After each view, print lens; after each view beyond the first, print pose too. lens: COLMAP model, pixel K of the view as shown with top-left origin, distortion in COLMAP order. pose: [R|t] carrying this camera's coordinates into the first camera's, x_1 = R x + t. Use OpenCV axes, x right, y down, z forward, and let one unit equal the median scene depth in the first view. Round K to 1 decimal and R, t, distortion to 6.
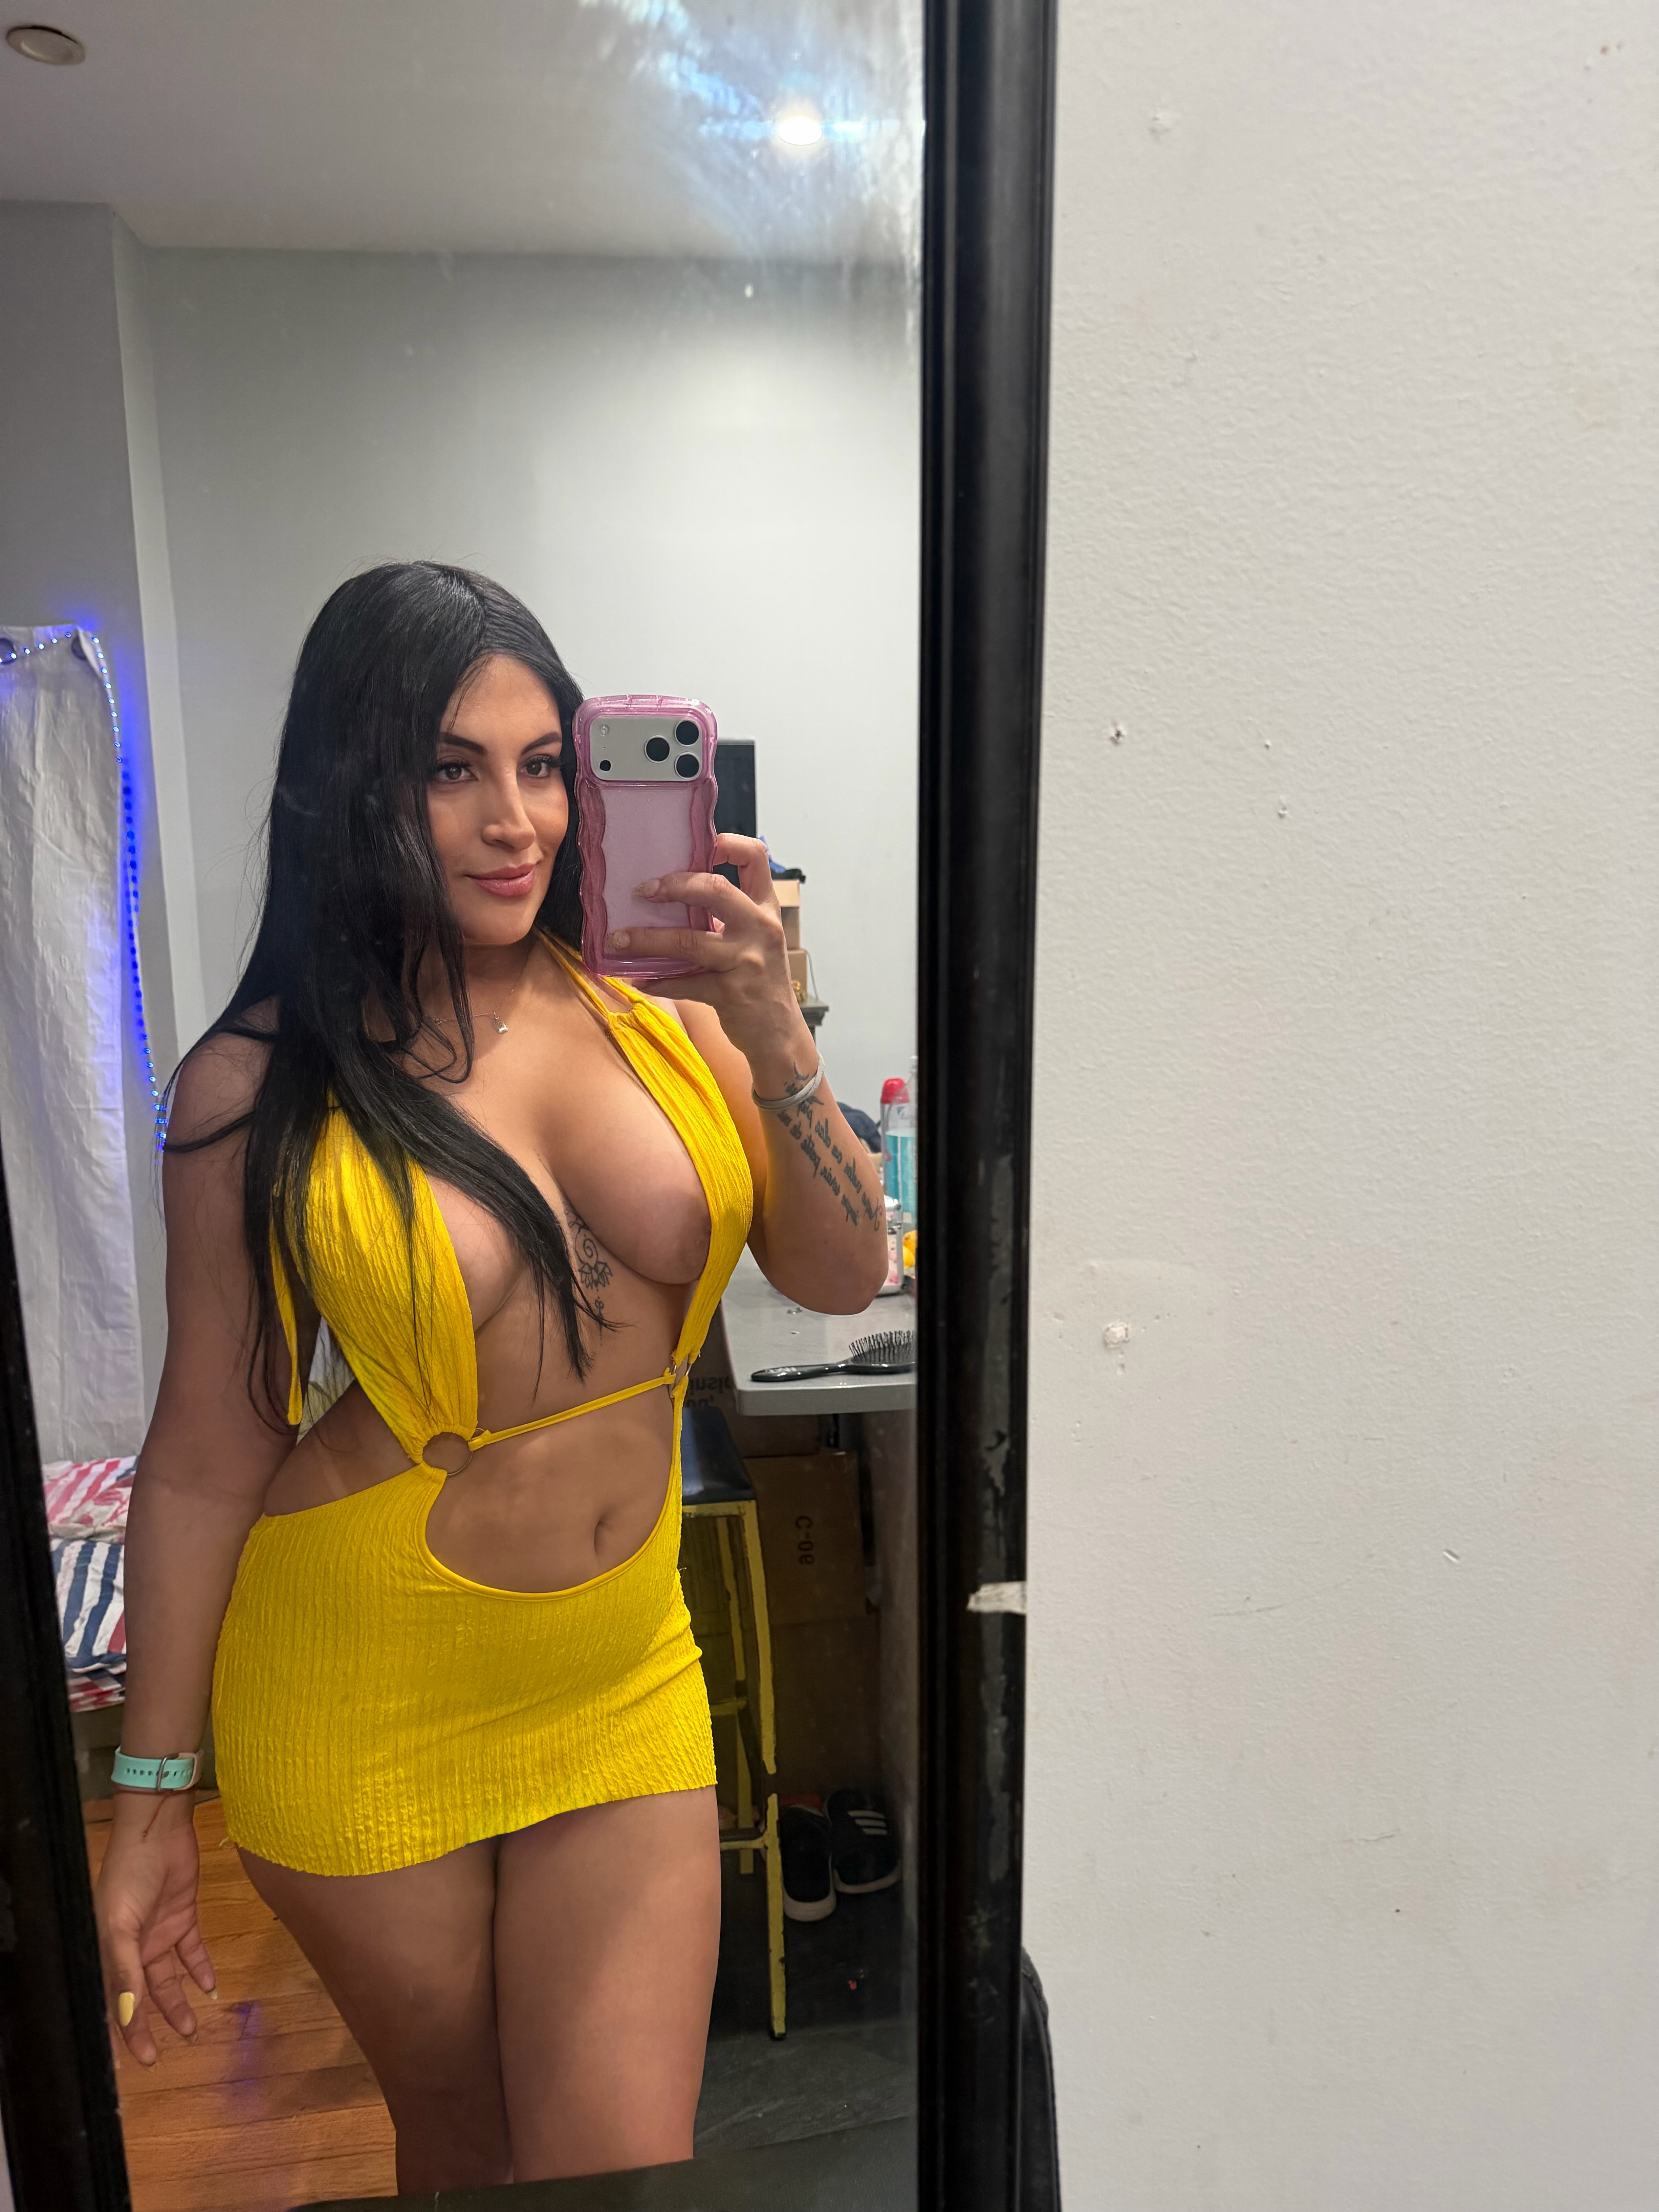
lens RADIAL K [[1549.9, 0, 838.1], [0, 1549.9, 1098.6], [0, 0, 1]] dist [-0.006628, -0.018833]
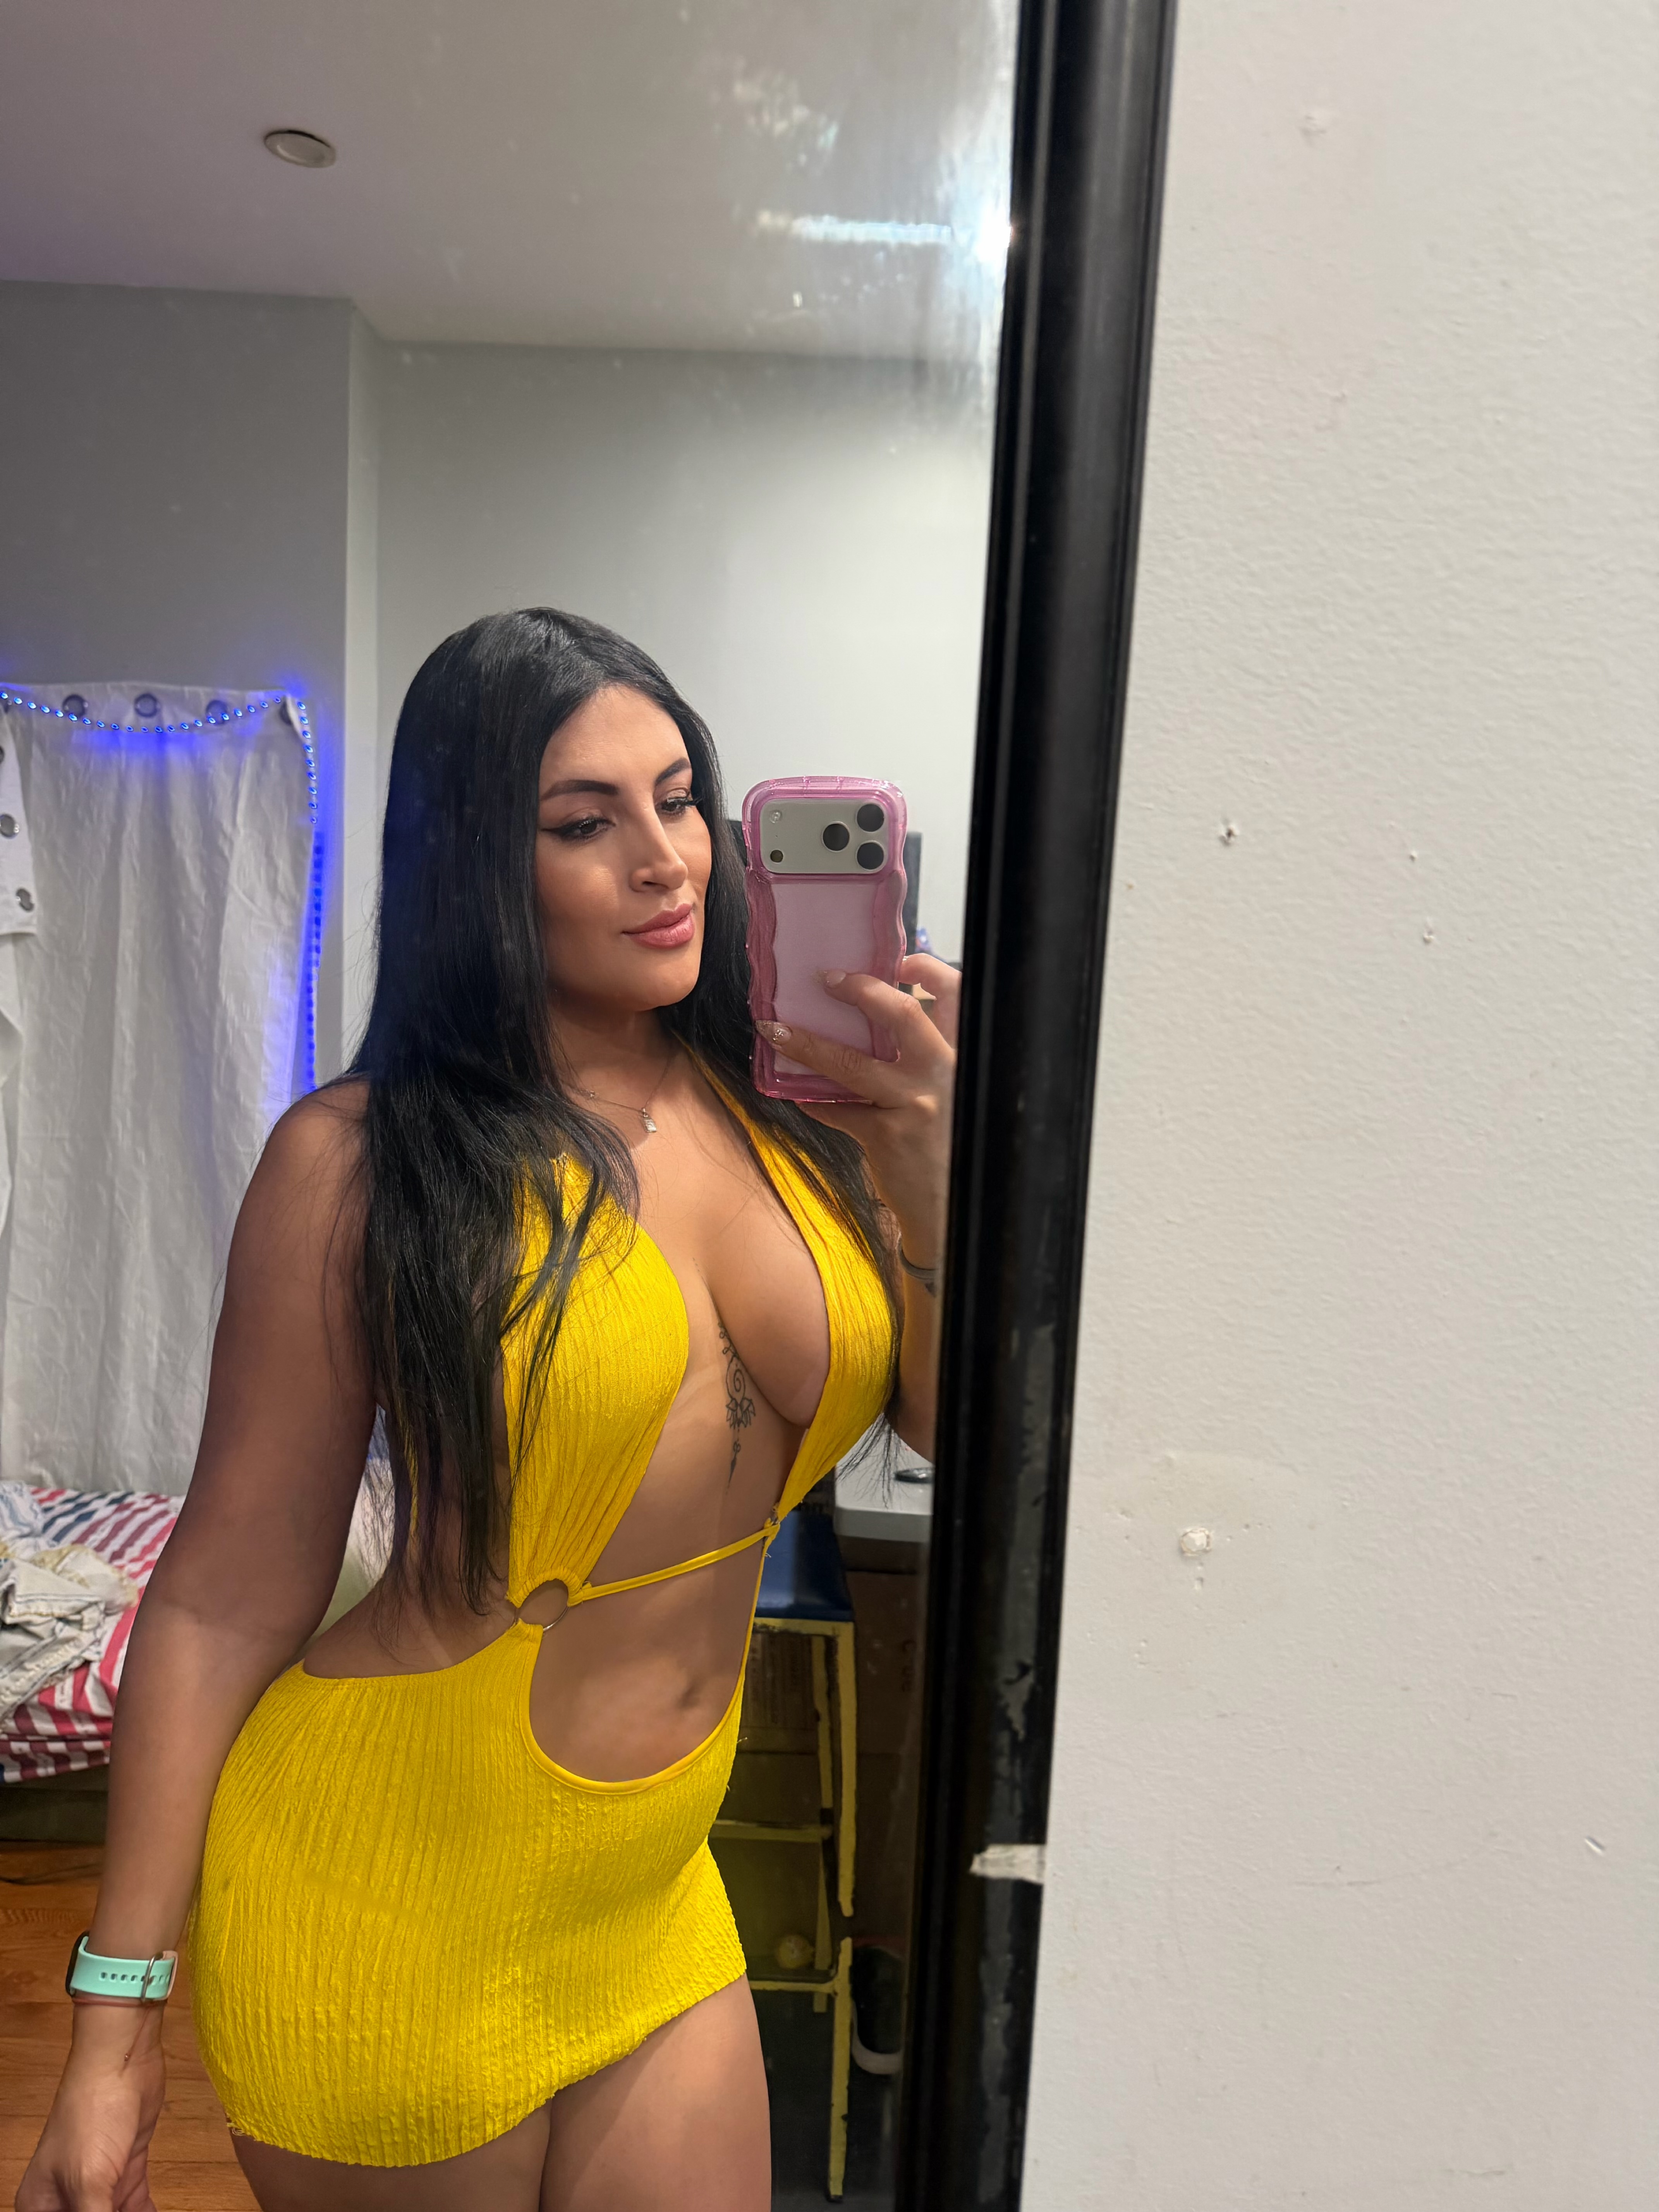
lens RADIAL K [[1549.7, 0, 821.6], [0, 1549.7, 1092.7], [0, 0, 1]] dist [-0.006628, -0.018833]
pose [[0.990176, 0.074820, -0.118126, 0.065705], [-0.082258, 0.994840, -0.059394, -0.024173], [0.113072, 0.068528, 0.991221, 0.135890]]
